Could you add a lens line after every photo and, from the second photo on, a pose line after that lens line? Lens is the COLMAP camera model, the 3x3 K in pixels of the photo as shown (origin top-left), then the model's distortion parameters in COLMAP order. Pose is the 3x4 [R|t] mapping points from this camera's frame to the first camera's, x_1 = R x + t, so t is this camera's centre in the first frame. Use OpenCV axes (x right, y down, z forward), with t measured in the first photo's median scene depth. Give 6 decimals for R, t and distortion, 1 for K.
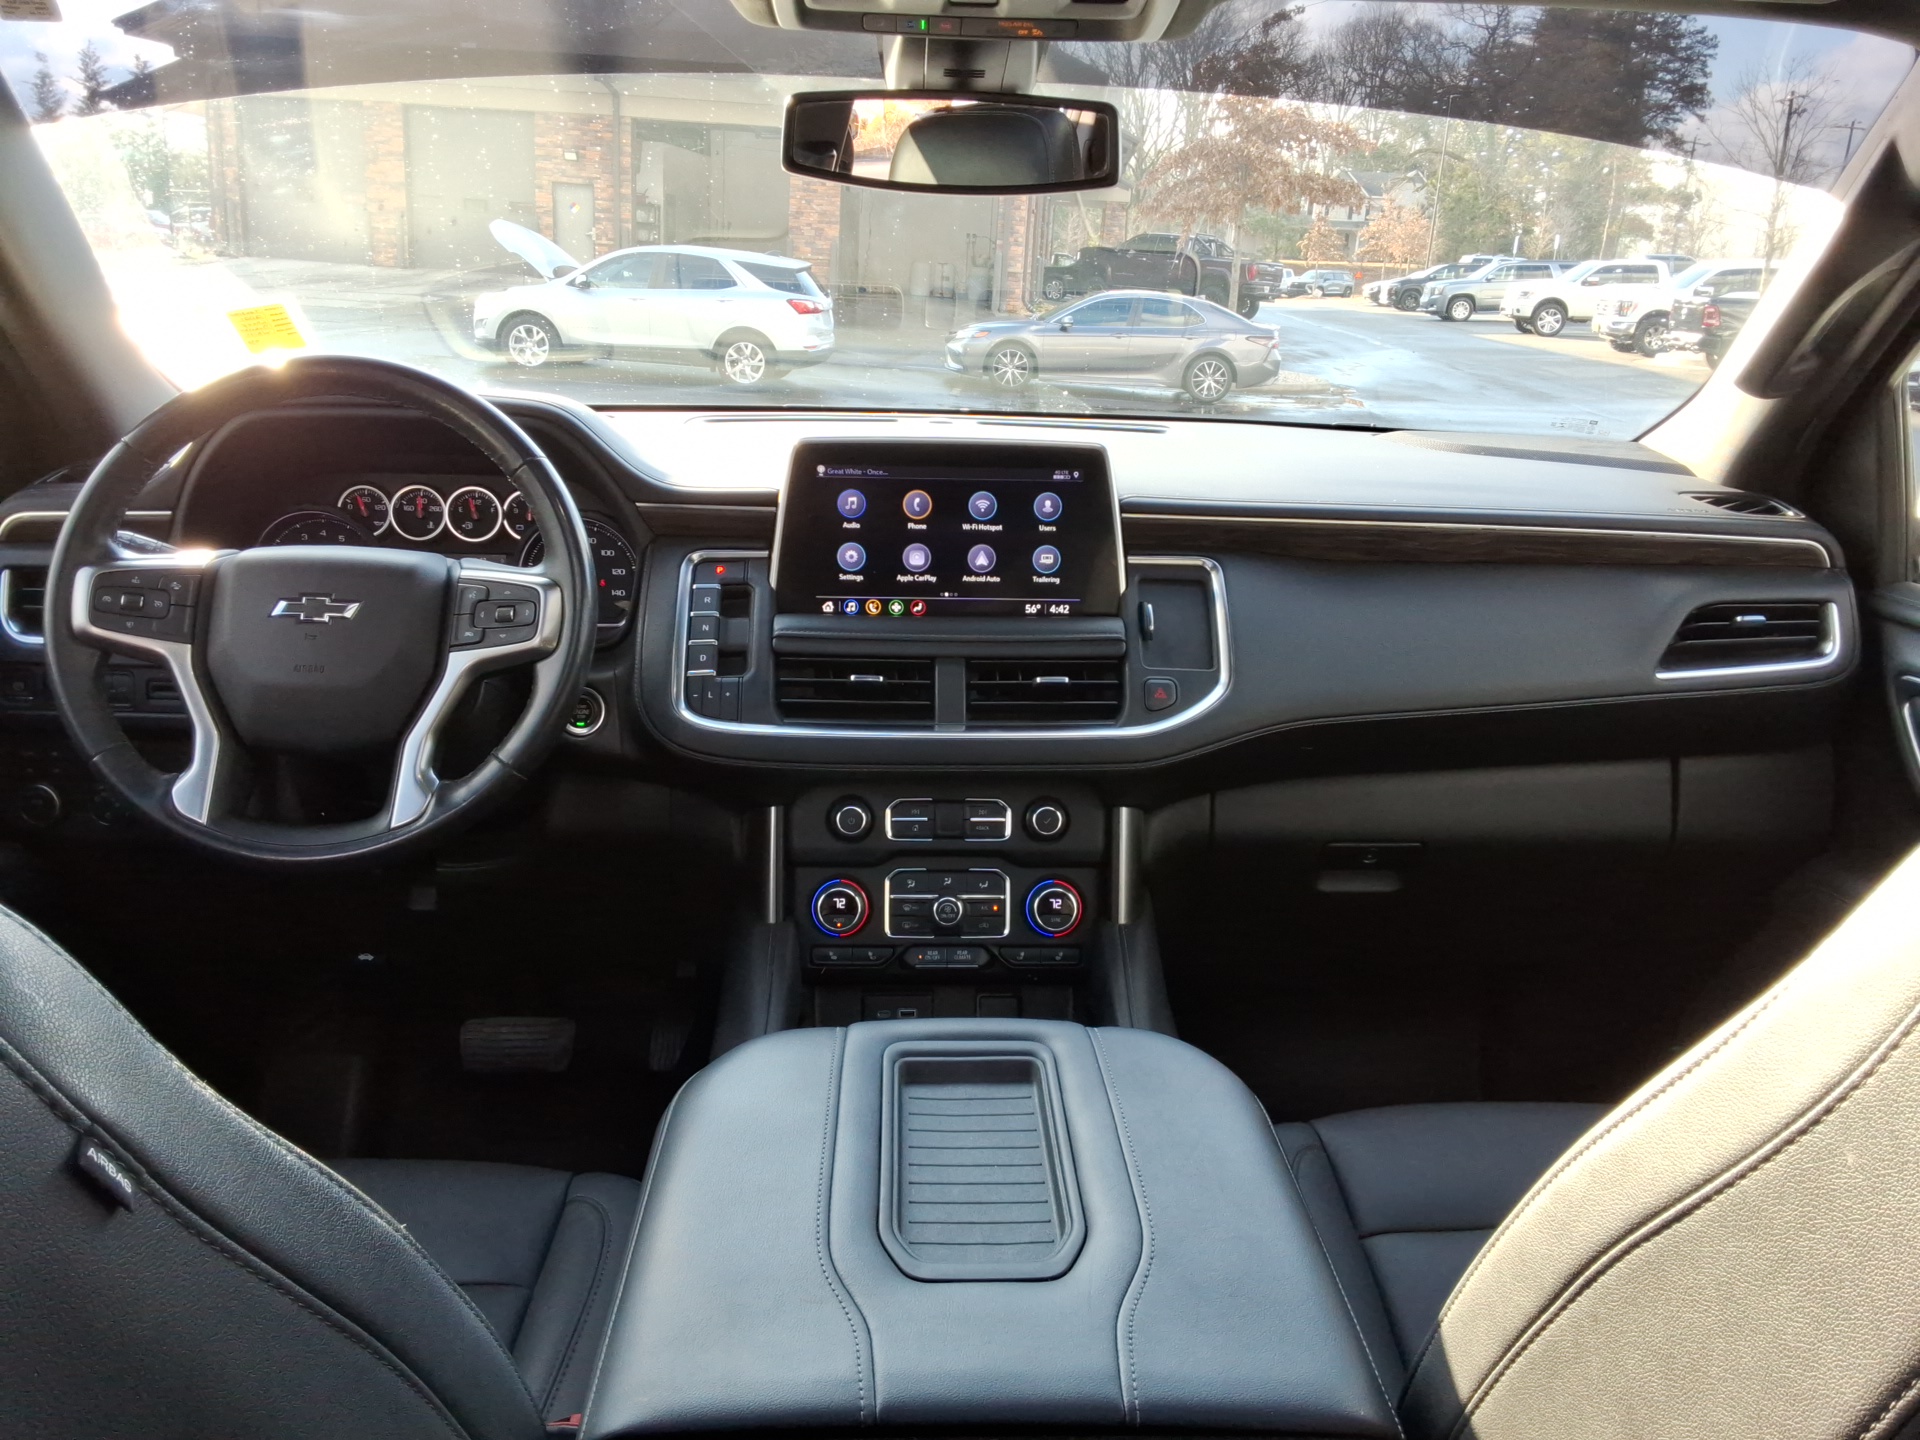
lens RADIAL K [[1535.3, 0, 964.0], [0, 1535.3, 686.9], [0, 0, 1]] dist [0.134211, -0.225335]
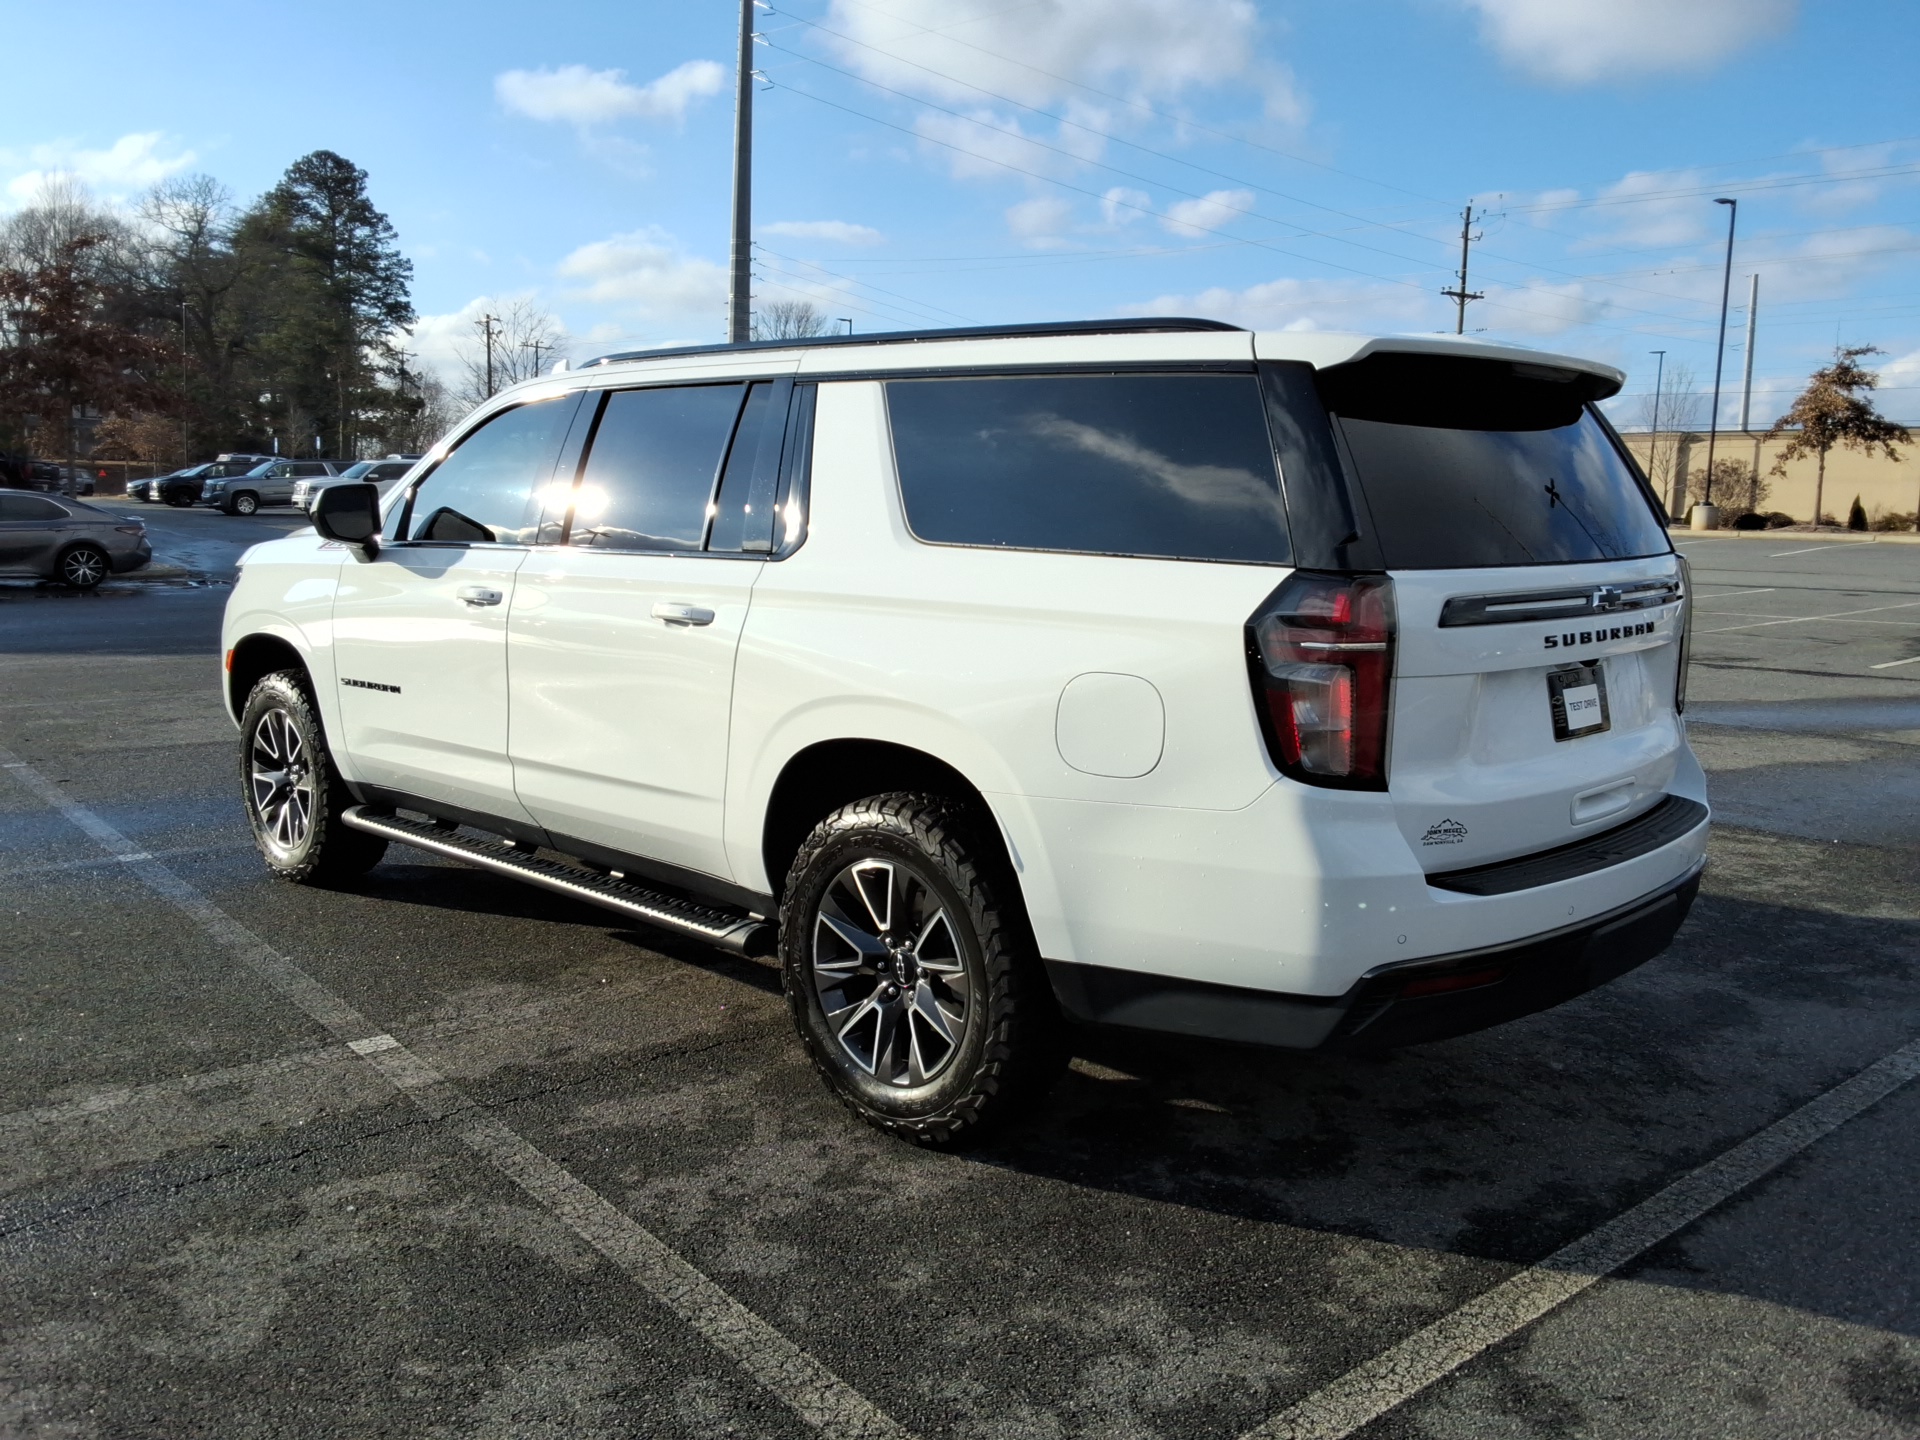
lens RADIAL K [[1535.3, 0, 994.8], [0, 1535.3, 716.7], [0, 0, 1]] dist [0.128030, -0.206792]
pose [[0.712792, -0.120592, 0.690930, -0.105133], [0.190301, 0.981407, -0.025032, 0.033300], [-0.675065, 0.149327, 0.722488, -0.128675]]
